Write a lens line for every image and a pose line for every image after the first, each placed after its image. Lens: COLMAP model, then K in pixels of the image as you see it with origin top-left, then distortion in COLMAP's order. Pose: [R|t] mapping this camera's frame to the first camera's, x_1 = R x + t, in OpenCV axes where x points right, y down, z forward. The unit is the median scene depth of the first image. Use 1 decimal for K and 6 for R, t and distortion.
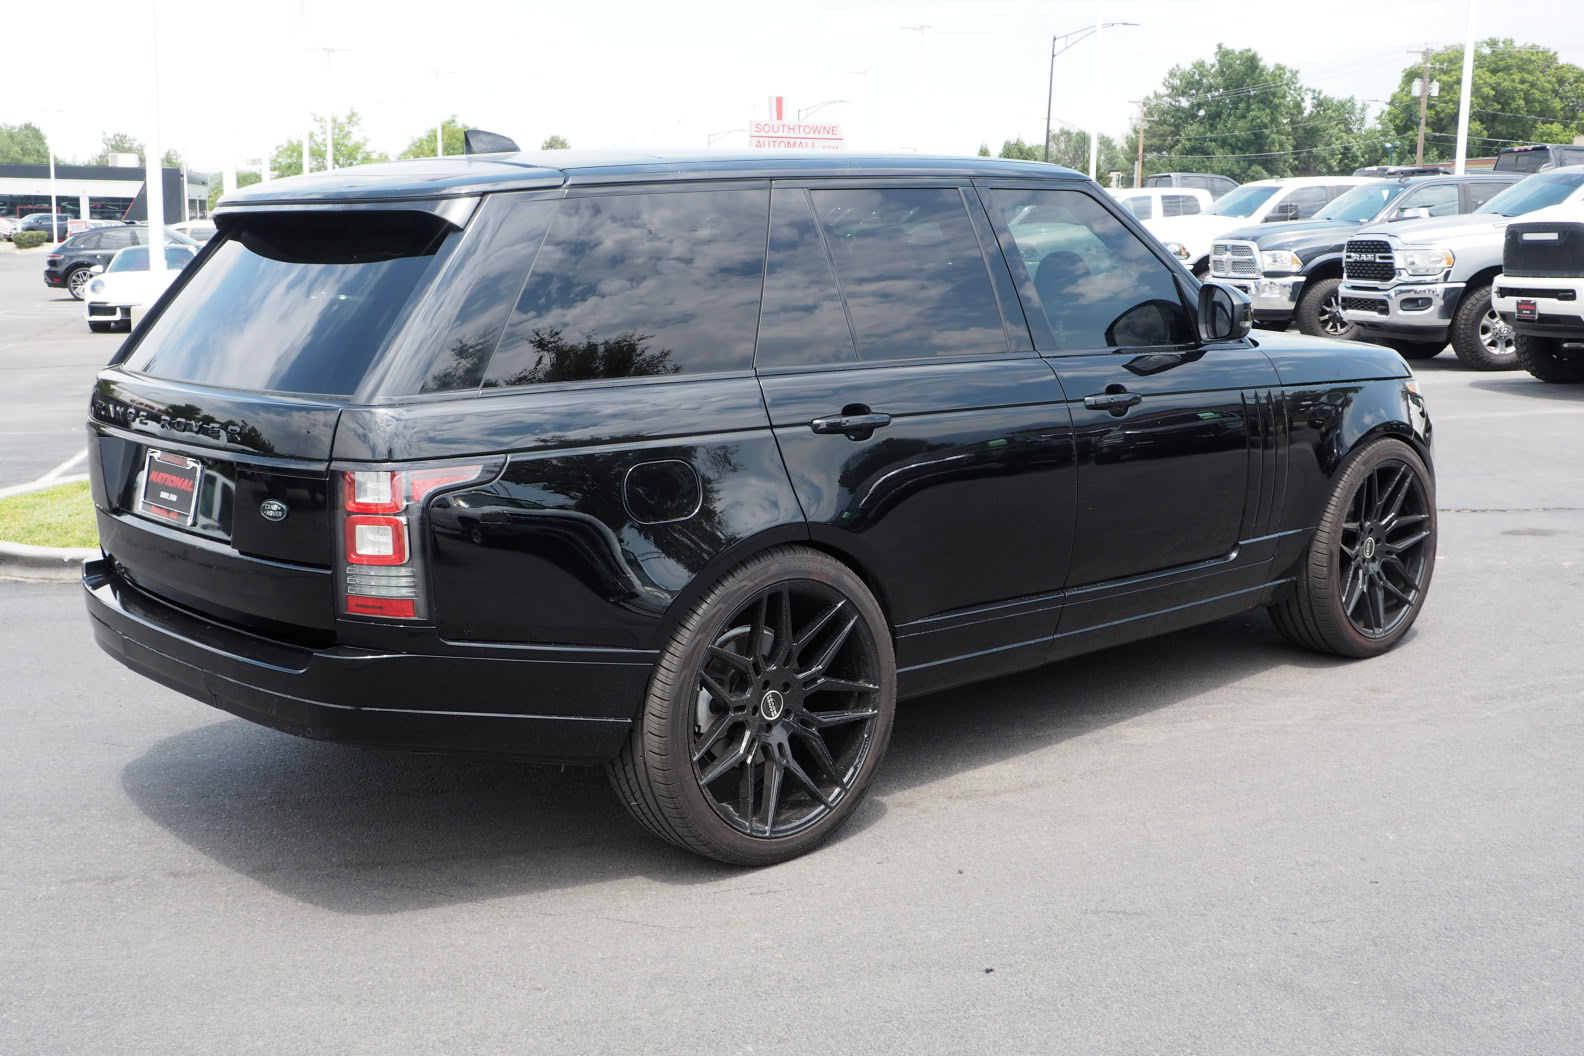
lens RADIAL K [[1733.1, 0, 792.0], [0, 1733.1, 528.0], [0, 0, 1]] dist [0.000493, -0.011462]
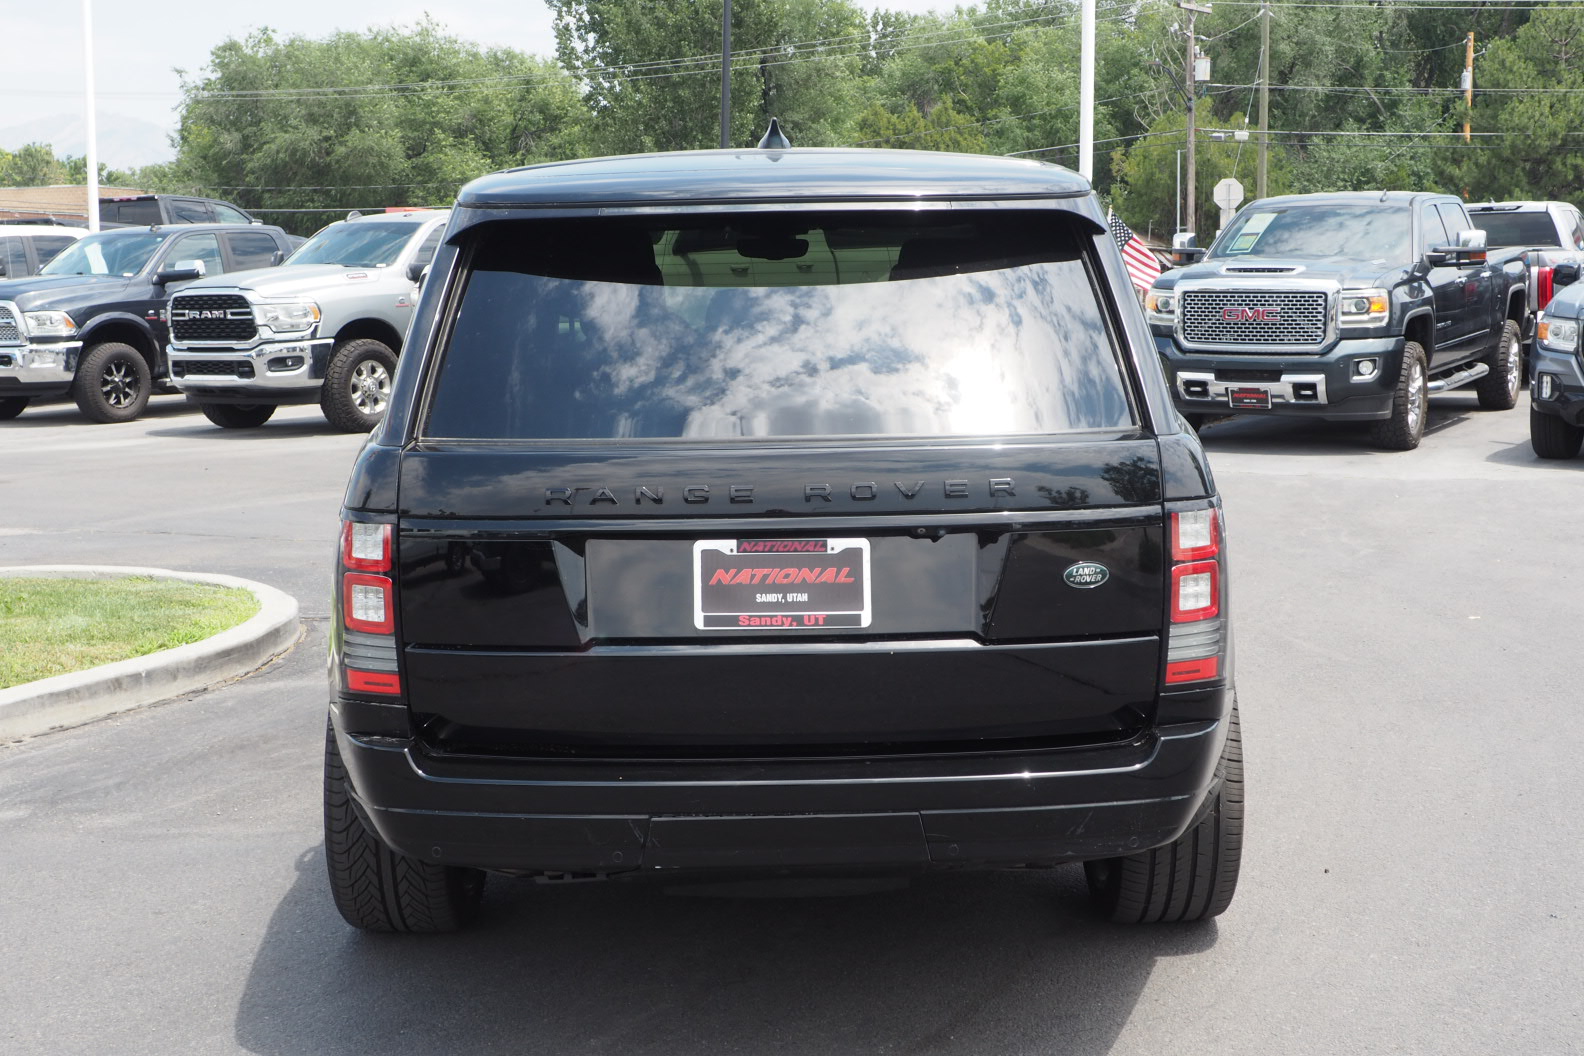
lens RADIAL K [[2034.0, 0, 792.0], [0, 2034.0, 528.0], [0, 0, 1]] dist [0.007508, 0.024366]
pose [[0.668411, -0.099438, 0.737115, -0.209930], [0.142341, 0.989808, 0.004453, -0.010630], [-0.730045, 0.101945, 0.675752, 0.089384]]
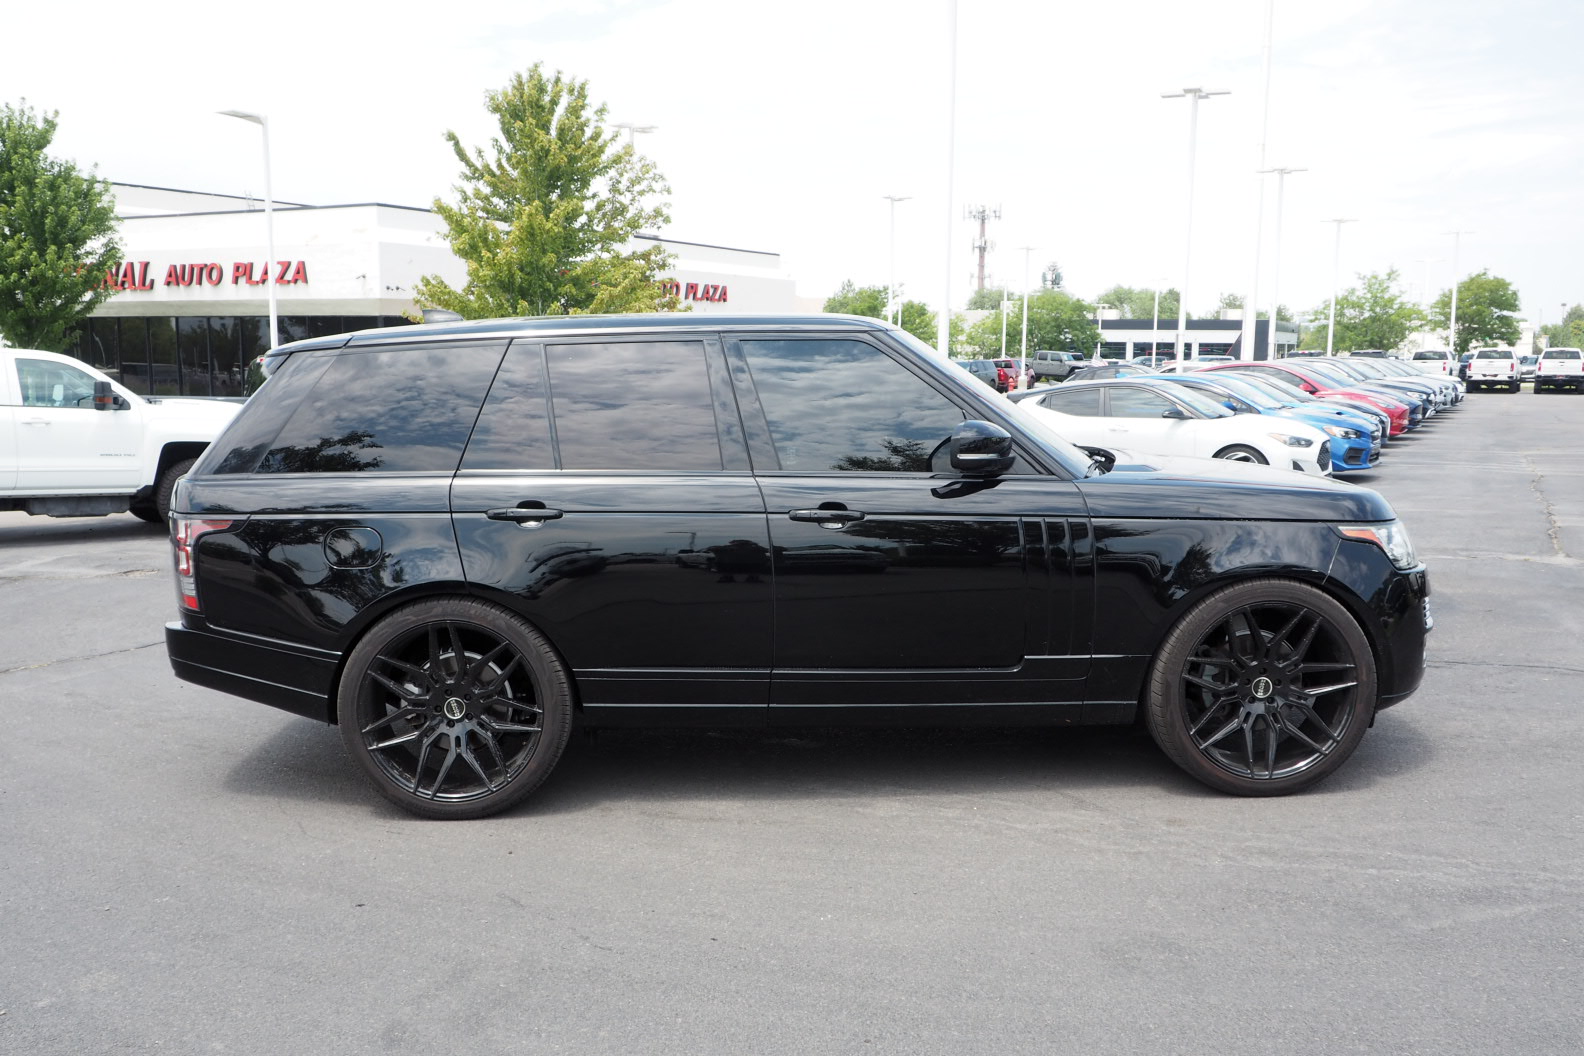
lens RADIAL K [[1379.7, 0, 792.0], [0, 1379.7, 528.0], [0, 0, 1]] dist [-0.060959, 0.134300]
pose [[0.758040, 0.071461, -0.648281, 0.207404], [-0.106159, 0.994243, -0.014535, -0.012931], [0.643510, 0.079839, 0.761262, 0.070487]]
